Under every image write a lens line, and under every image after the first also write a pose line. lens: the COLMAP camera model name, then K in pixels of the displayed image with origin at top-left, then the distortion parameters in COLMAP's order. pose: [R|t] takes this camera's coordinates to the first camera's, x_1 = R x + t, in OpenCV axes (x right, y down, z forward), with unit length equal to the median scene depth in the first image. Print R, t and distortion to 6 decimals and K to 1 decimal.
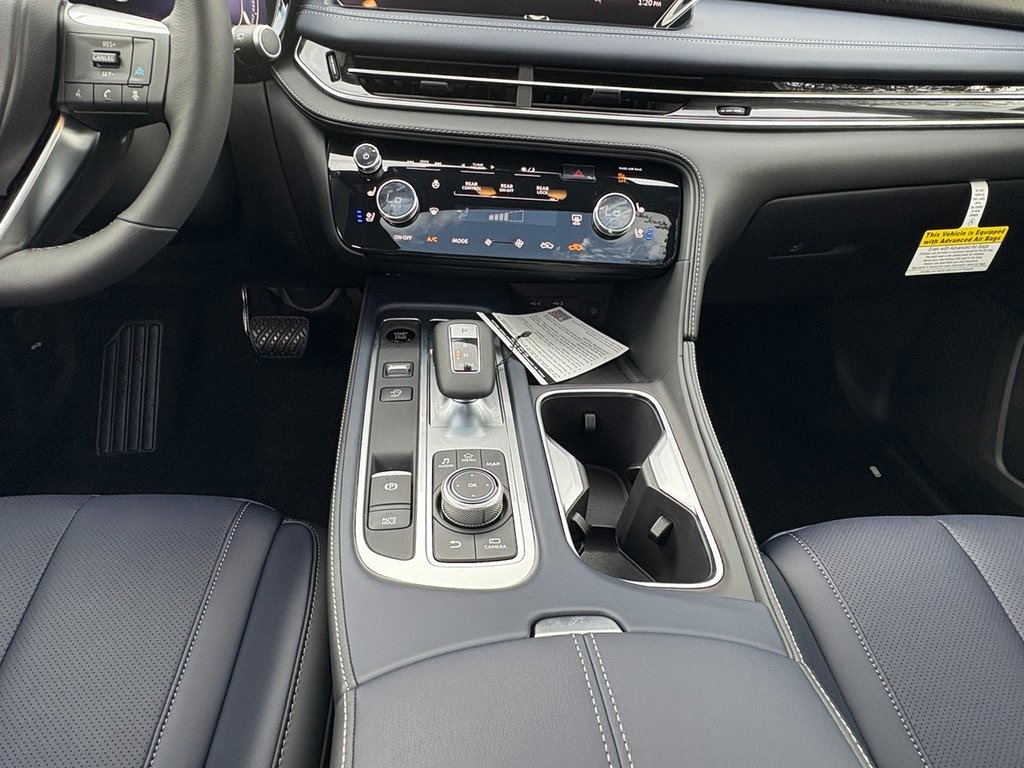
lens RADIAL K [[617.4, 0, 502.7], [0, 617.4, 383.0], [0, 0, 1]] dist [0.000371, 0.000661]
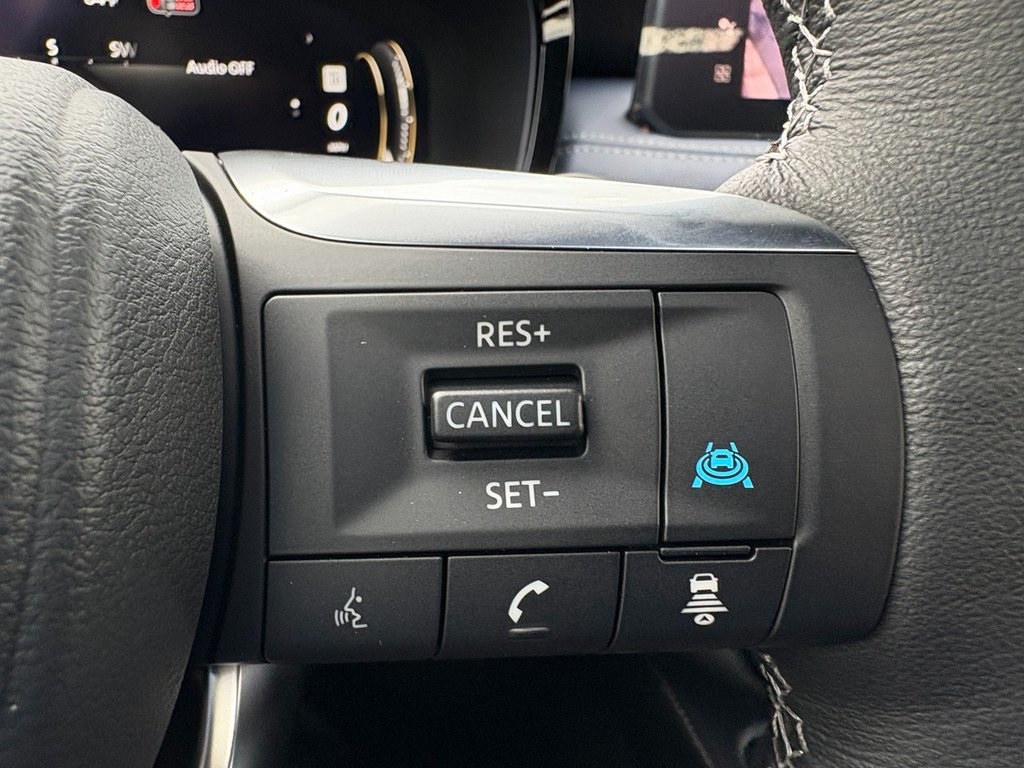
lens RADIAL K [[617.4, 0, 502.7], [0, 617.4, 383.0], [0, 0, 1]] dist [0.000371, 0.000661]
pose [[0.984629, -0.116396, 0.130223, -0.478282], [0.136865, 0.977376, -0.161255, -0.362126], [-0.108507, 0.176600, 0.978284, 0.589845]]
